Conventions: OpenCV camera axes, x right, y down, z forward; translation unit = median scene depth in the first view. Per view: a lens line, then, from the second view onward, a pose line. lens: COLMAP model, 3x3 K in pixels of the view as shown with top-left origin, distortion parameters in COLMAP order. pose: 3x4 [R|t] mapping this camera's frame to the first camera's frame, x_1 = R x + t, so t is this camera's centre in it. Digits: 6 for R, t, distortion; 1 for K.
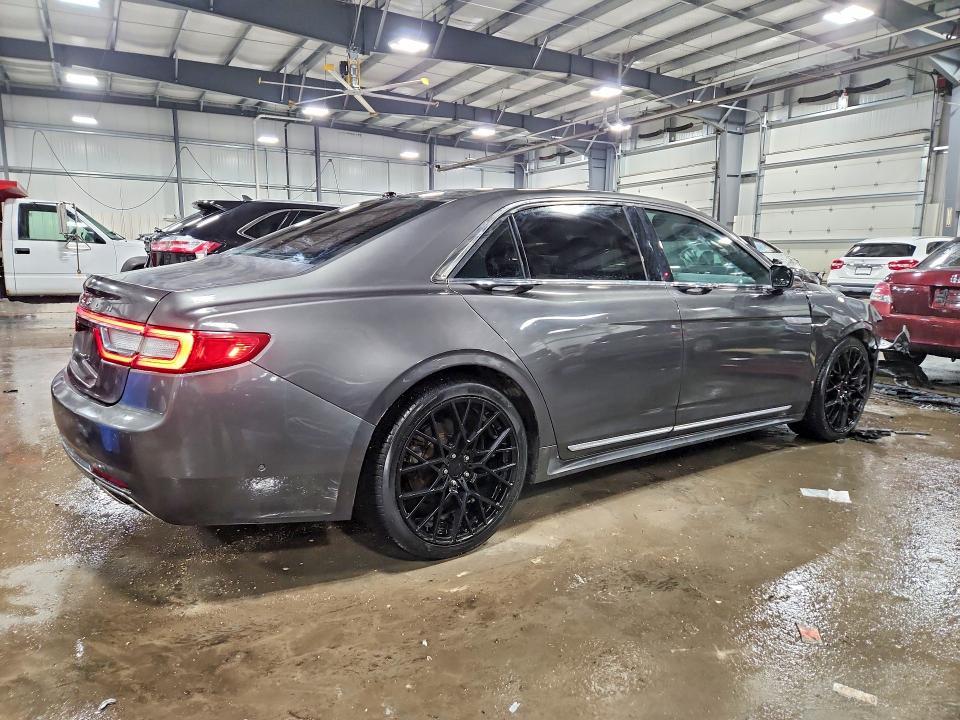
lens RADIAL K [[684.0, 0, 480.0], [0, 684.0, 360.0], [0, 0, 1]] dist [0.063420, -0.058985]
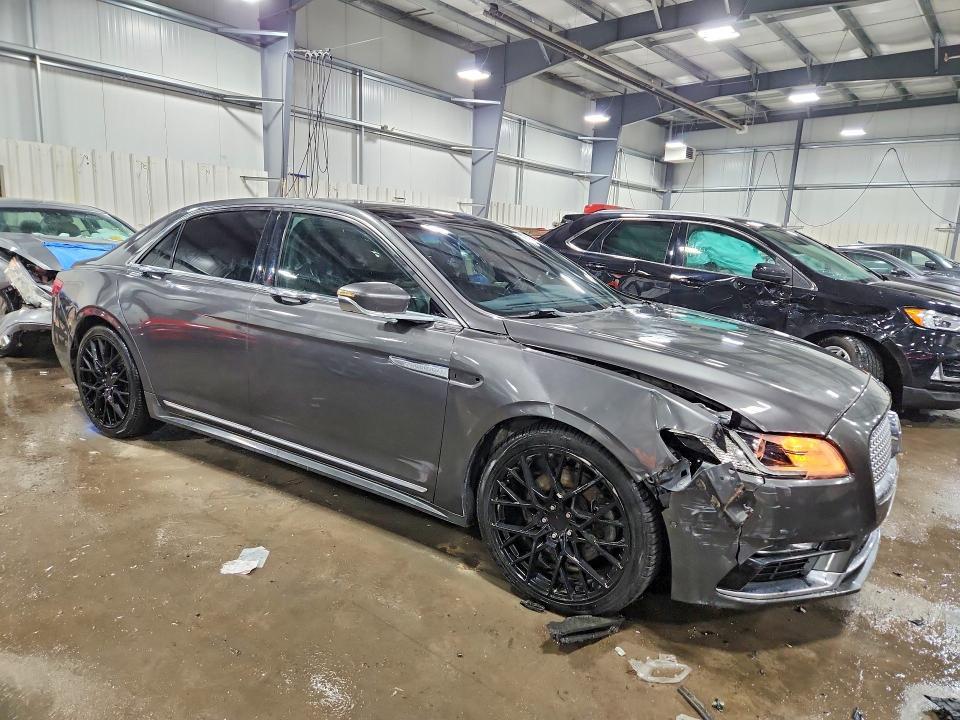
lens RADIAL K [[684.0, 0, 480.0], [0, 684.0, 360.0], [0, 0, 1]] dist [0.063420, -0.058985]
pose [[0.280366, 0.163479, -0.945870, 1.244256], [-0.178100, 0.977140, 0.116092, -0.169937], [0.943226, 0.135911, 0.303073, 0.939249]]
